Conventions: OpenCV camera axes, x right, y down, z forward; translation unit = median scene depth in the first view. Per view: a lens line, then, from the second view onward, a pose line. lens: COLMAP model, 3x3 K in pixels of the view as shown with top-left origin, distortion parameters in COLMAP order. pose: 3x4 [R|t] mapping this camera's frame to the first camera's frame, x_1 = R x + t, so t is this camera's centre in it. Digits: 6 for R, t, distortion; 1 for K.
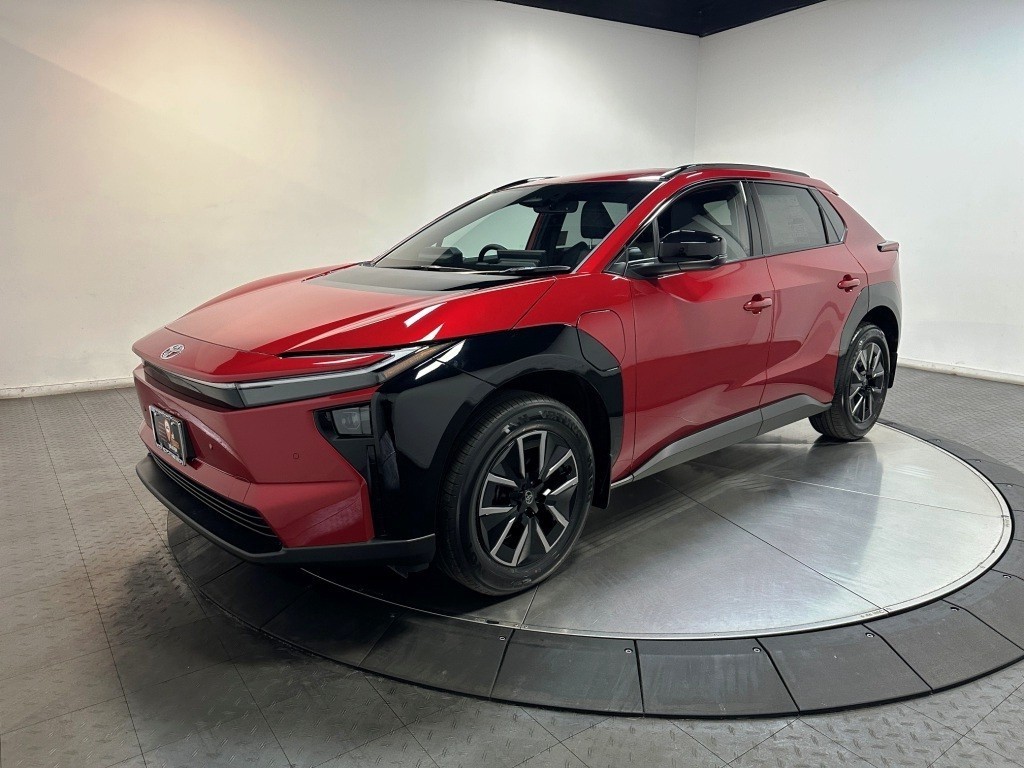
lens RADIAL K [[710.9, 0, 512.0], [0, 710.9, 384.0], [0, 0, 1]] dist [0.045947, -0.053386]
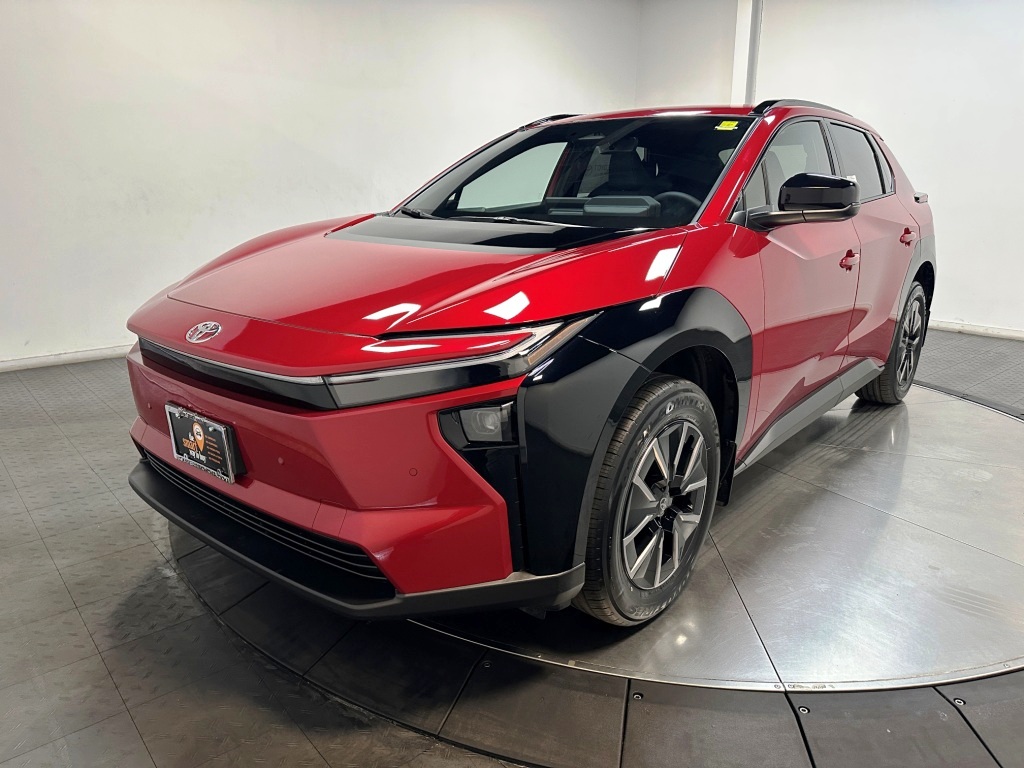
lens RADIAL K [[724.1, 0, 512.0], [0, 724.1, 384.0], [0, 0, 1]] dist [-0.026104, -0.002342]
pose [[0.993973, -0.025287, 0.106668, -0.191235], [0.018814, 0.997944, 0.061262, -0.024372], [-0.107998, -0.058886, 0.992406, 0.170866]]
